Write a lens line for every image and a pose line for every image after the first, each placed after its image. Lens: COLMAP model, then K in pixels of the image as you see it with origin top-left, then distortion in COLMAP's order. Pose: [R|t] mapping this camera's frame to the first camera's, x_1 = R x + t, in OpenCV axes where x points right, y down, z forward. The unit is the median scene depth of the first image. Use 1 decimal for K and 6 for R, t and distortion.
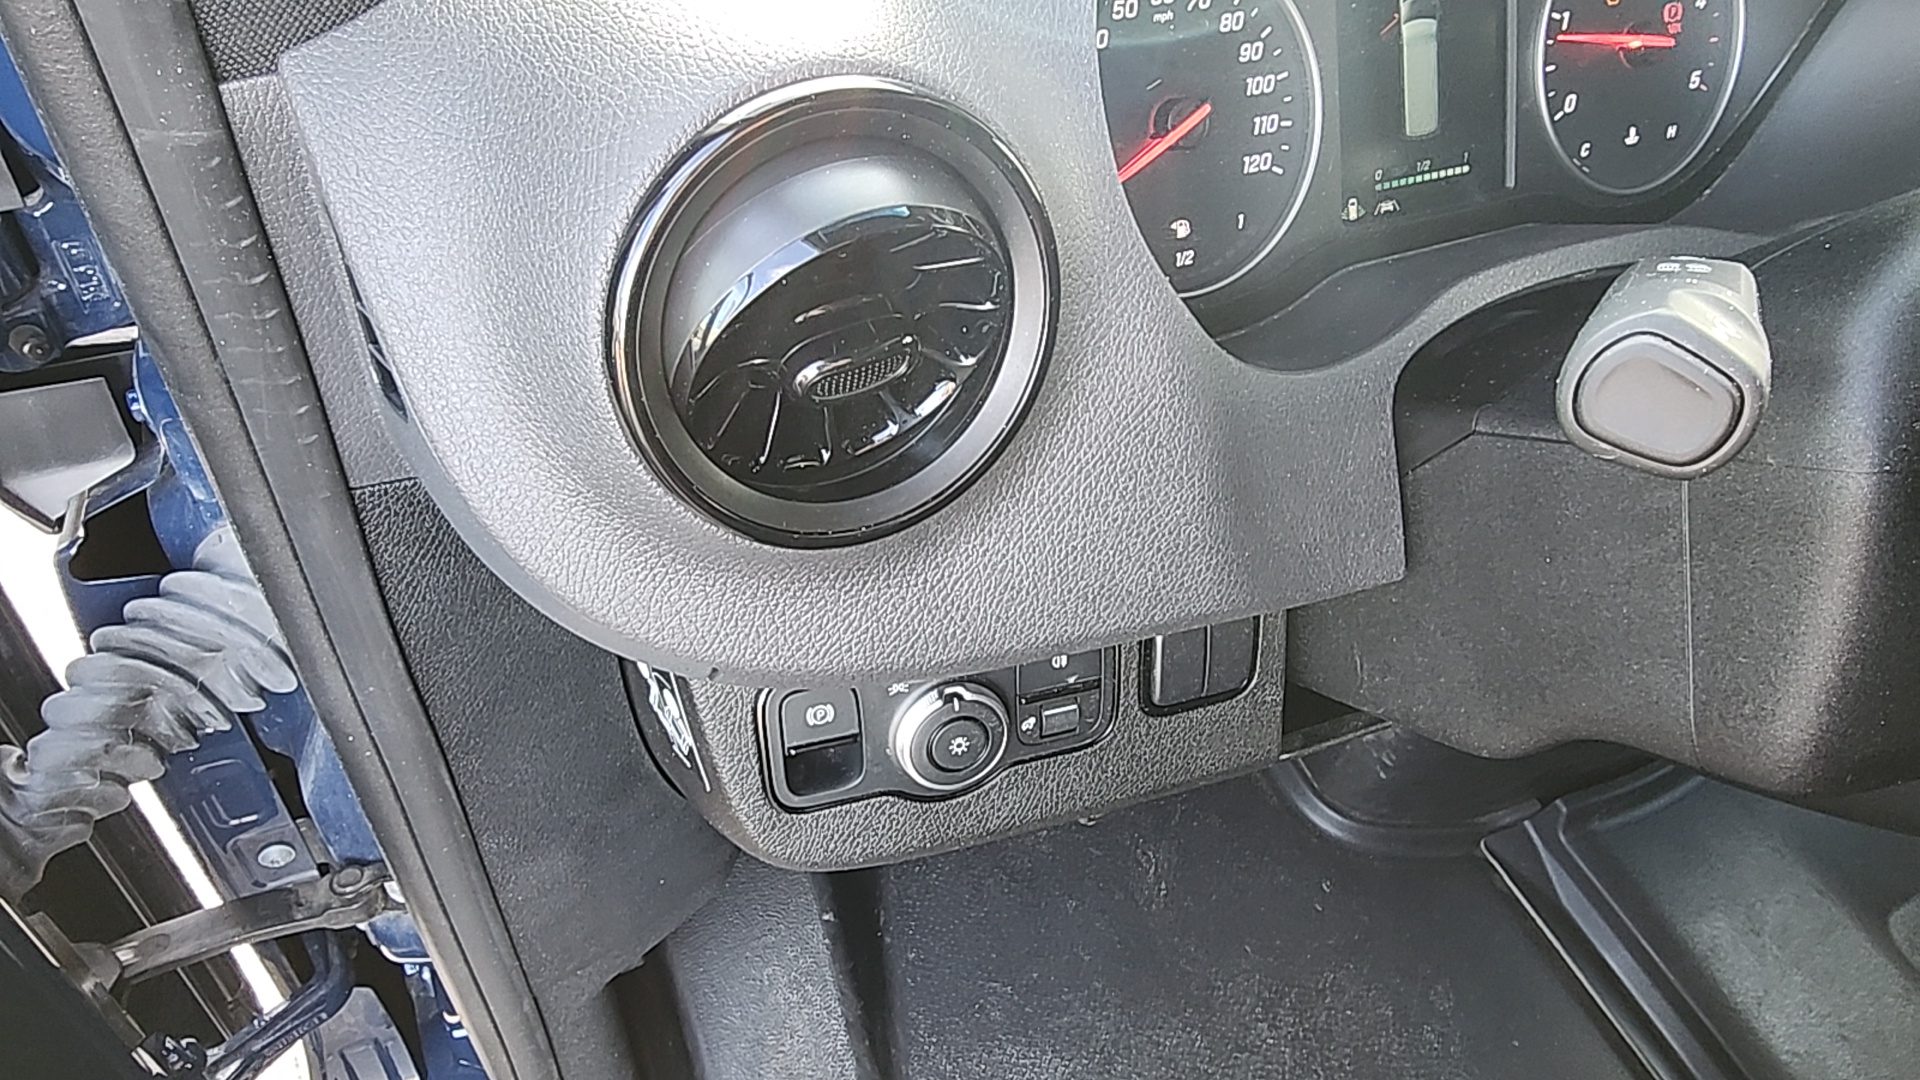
lens RADIAL K [[1189.2, 0, 938.6], [0, 1189.2, 539.1], [0, 0, 1]] dist [0.005971, -0.003460]
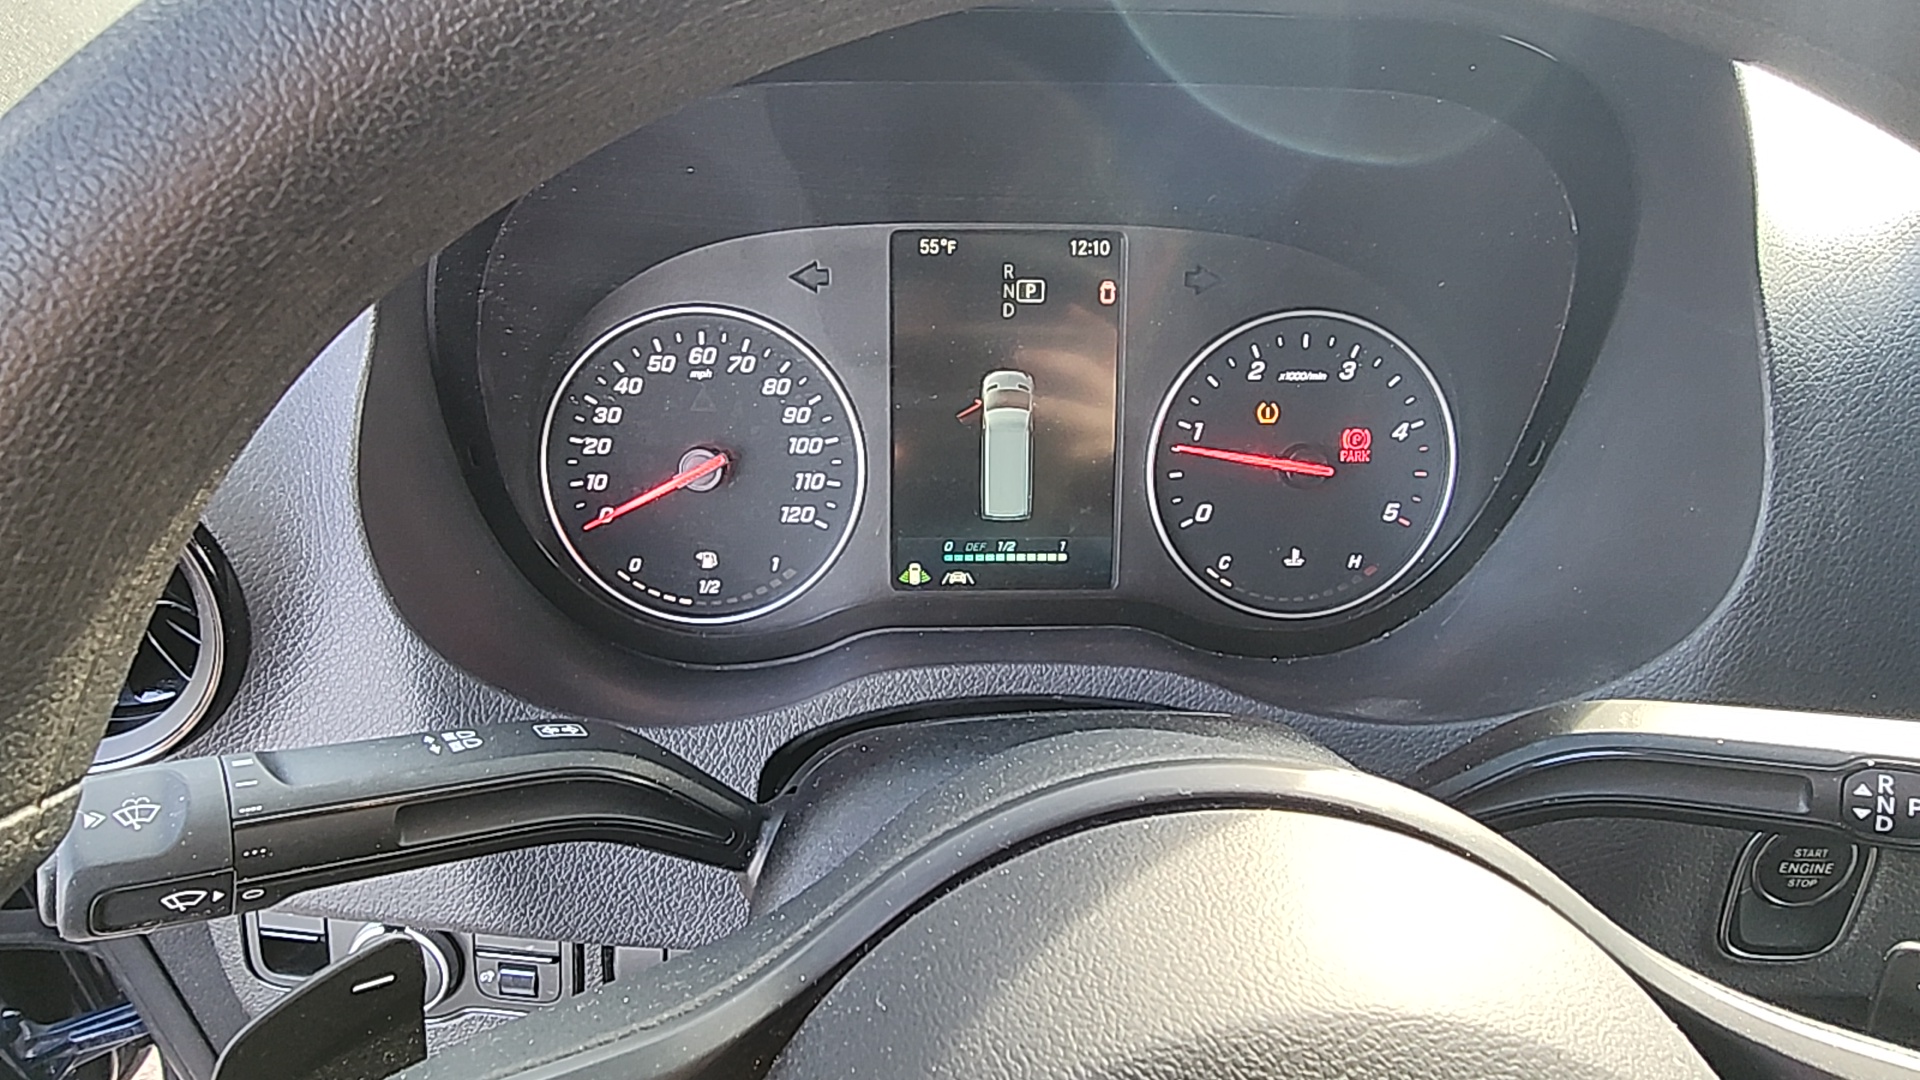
lens RADIAL K [[1189.2, 0, 938.6], [0, 1189.2, 539.1], [0, 0, 1]] dist [0.005971, -0.003460]
pose [[0.919701, 0.208195, -0.332873, 0.698602], [-0.252815, 0.962701, -0.096387, -0.213567], [0.300390, 0.172802, 0.938033, 0.052410]]
